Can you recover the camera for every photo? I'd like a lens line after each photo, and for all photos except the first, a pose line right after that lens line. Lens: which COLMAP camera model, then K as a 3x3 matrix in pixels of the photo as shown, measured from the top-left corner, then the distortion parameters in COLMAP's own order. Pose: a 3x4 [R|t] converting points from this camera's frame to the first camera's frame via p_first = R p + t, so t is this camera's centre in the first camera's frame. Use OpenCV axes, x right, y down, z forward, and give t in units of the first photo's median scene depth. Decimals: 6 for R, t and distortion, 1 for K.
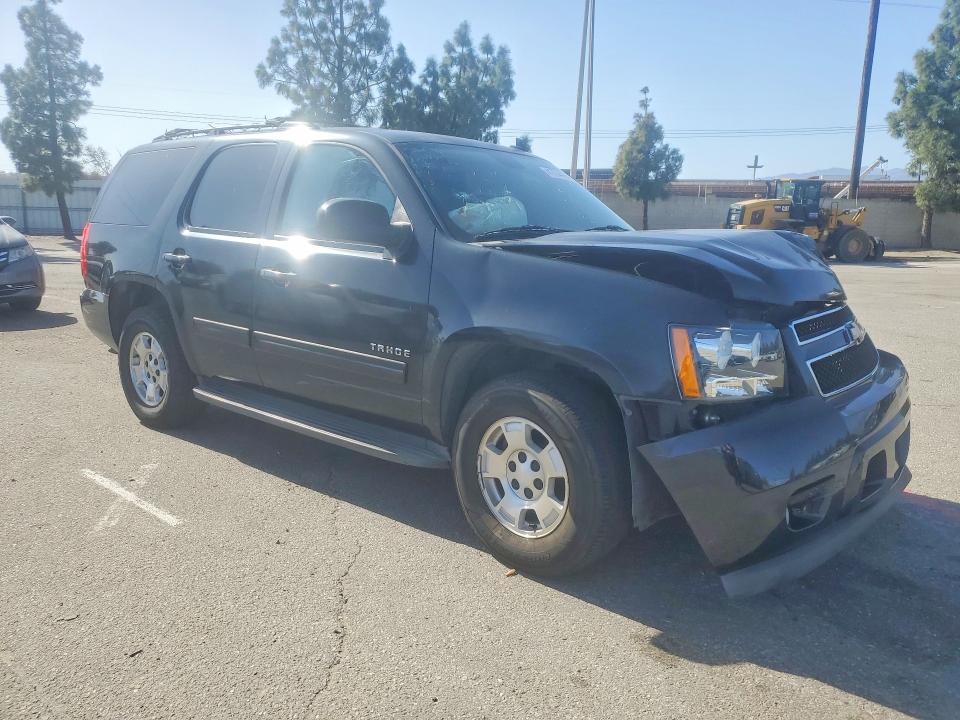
lens RADIAL K [[796.5, 0, 480.0], [0, 796.5, 360.0], [0, 0, 1]] dist [0.037445, -0.007517]
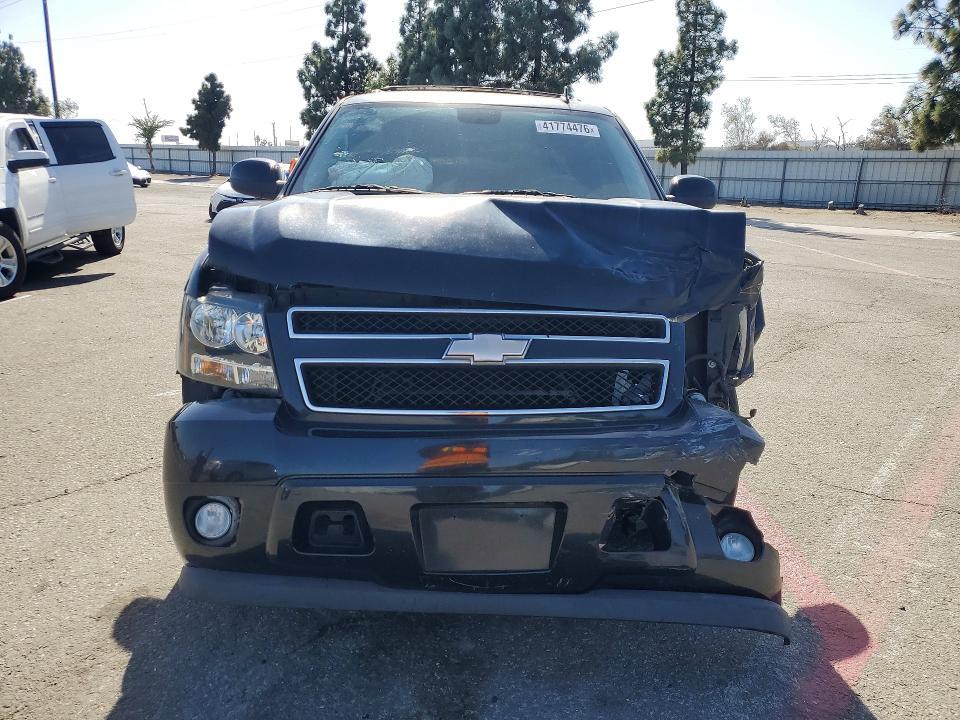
lens RADIAL K [[783.5, 0, 475.3], [0, 783.5, 355.9], [0, 0, 1]] dist [0.043346, 0.008433]
pose [[0.626006, 0.185906, -0.757334, 0.172770], [-0.163466, 0.980875, 0.105660, -0.015840], [0.762493, 0.057655, 0.644423, 0.101623]]
